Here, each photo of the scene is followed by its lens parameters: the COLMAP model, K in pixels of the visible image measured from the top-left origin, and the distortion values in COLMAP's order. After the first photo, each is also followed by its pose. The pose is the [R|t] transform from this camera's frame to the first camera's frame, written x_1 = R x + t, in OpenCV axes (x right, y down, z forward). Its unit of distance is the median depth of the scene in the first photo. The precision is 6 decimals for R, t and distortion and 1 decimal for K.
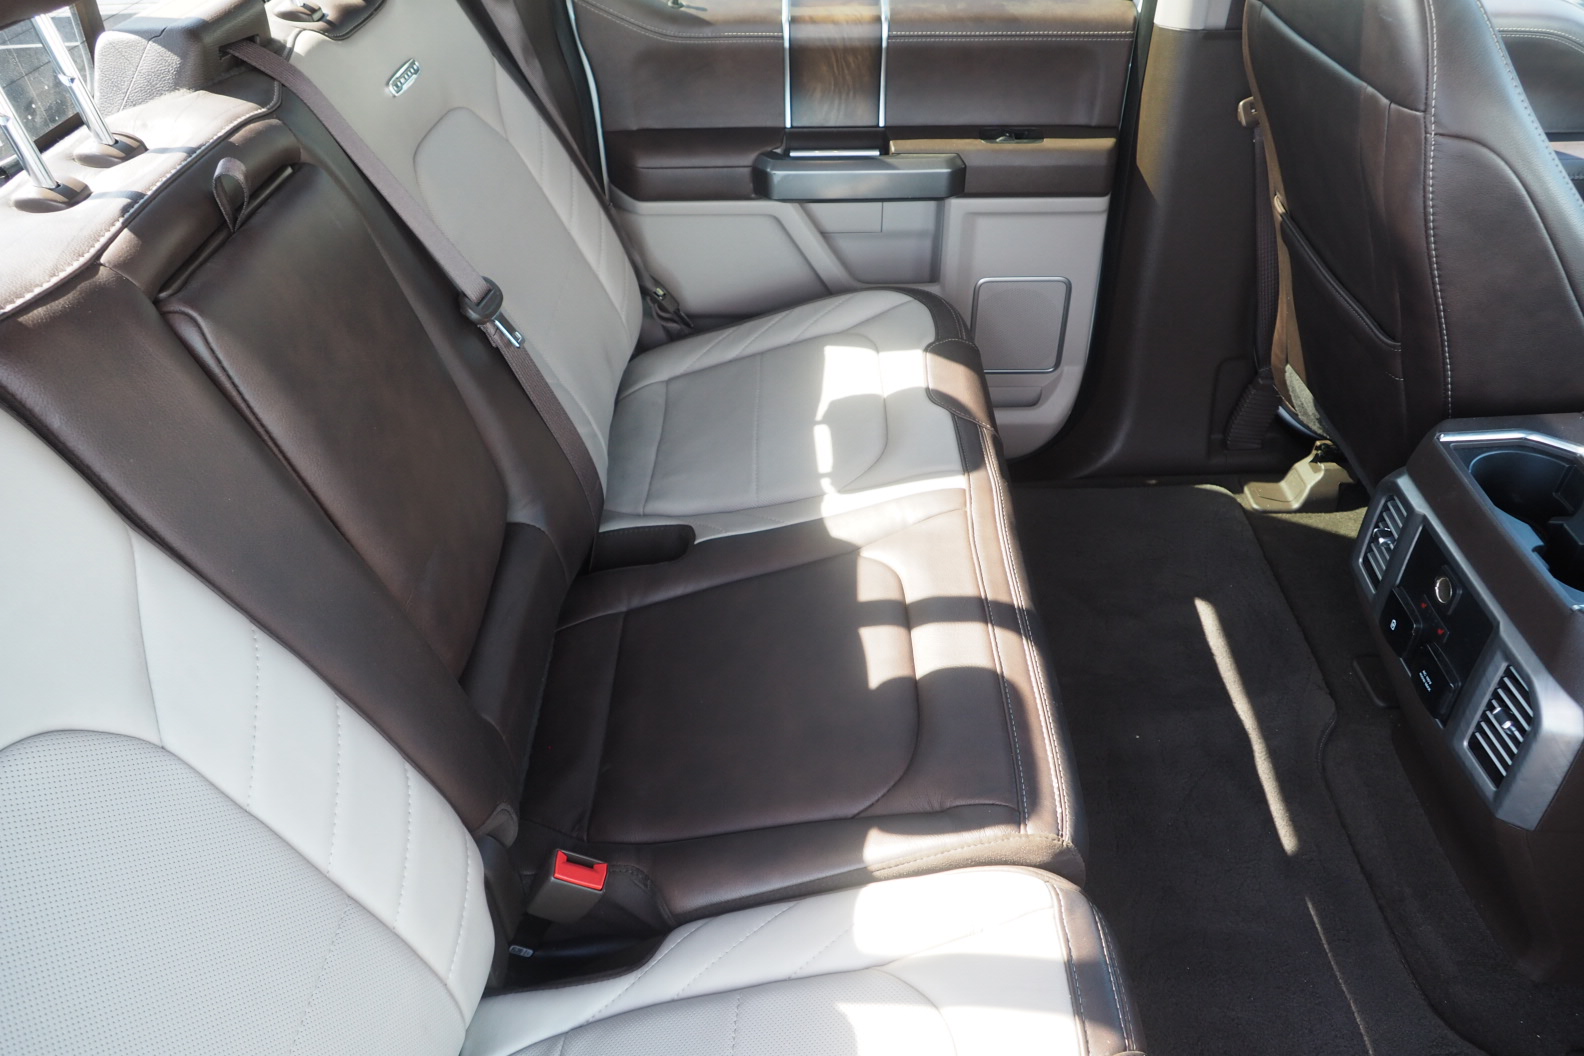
lens RADIAL K [[1122.1, 0, 798.9], [0, 1122.1, 526.1], [0, 0, 1]] dist [-0.017960, -0.002571]
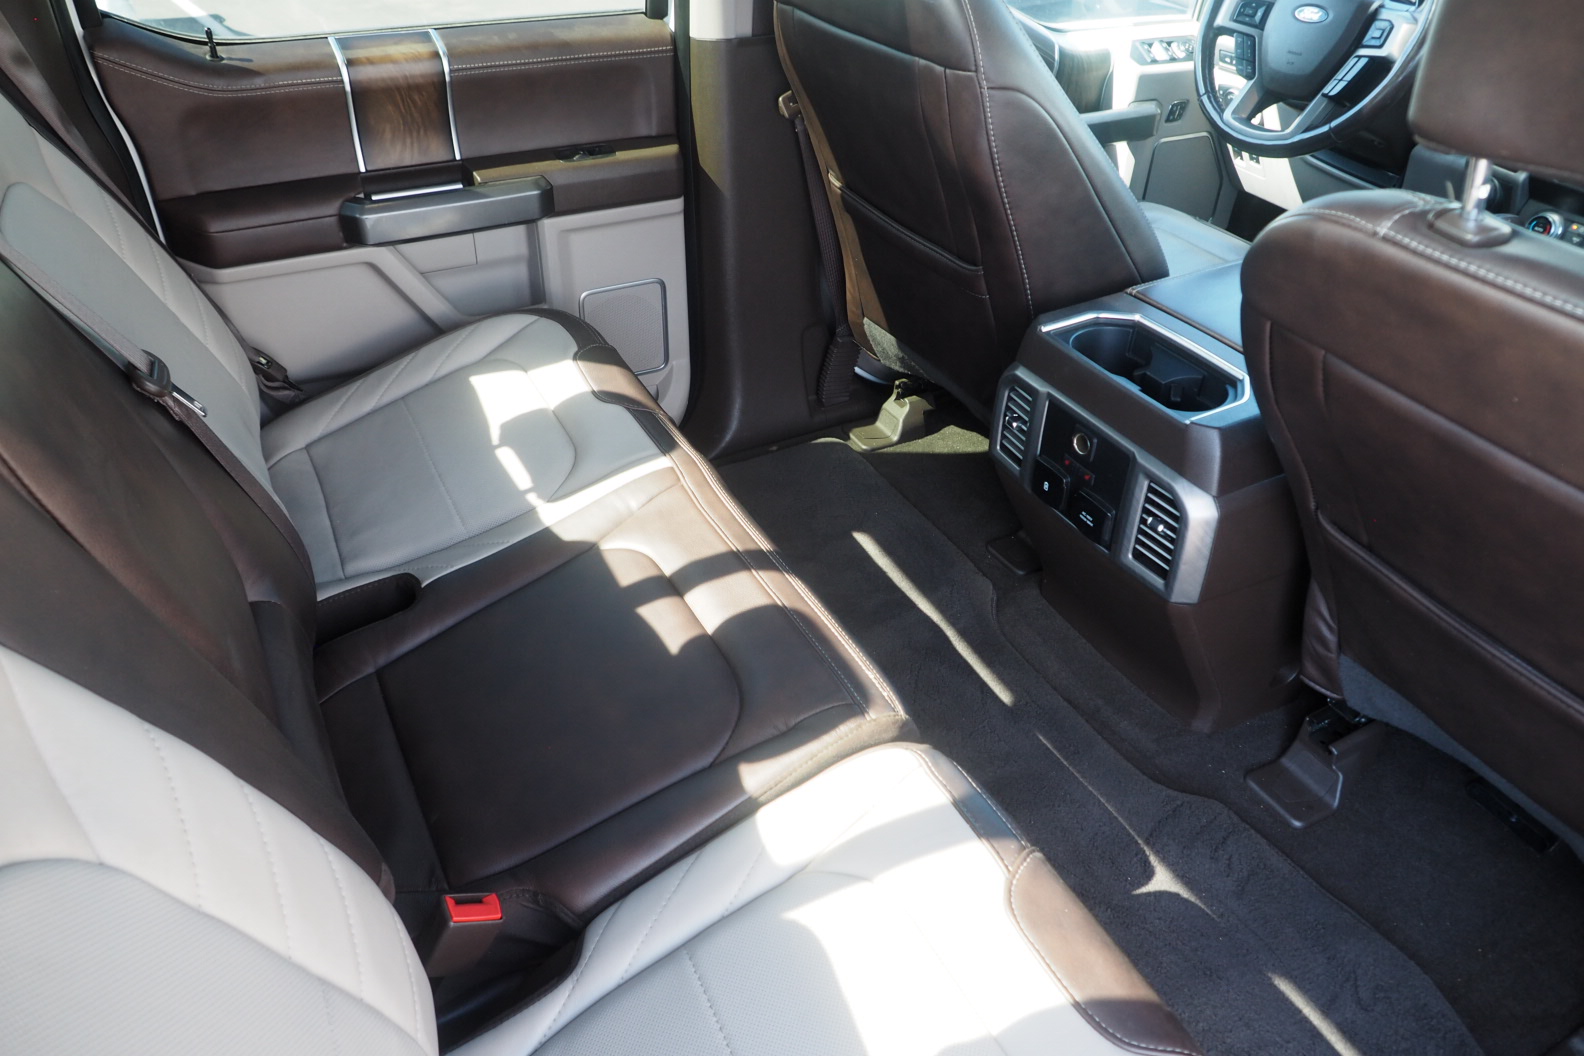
lens RADIAL K [[1122.9, 0, 782.4], [0, 1122.9, 523.9], [0, 0, 1]] dist [-0.011632, -0.003782]
pose [[0.886104, -0.243381, 0.394443, -0.177351], [0.261393, 0.965196, 0.008336, 0.034501], [-0.382744, 0.095718, 0.918882, -0.012106]]
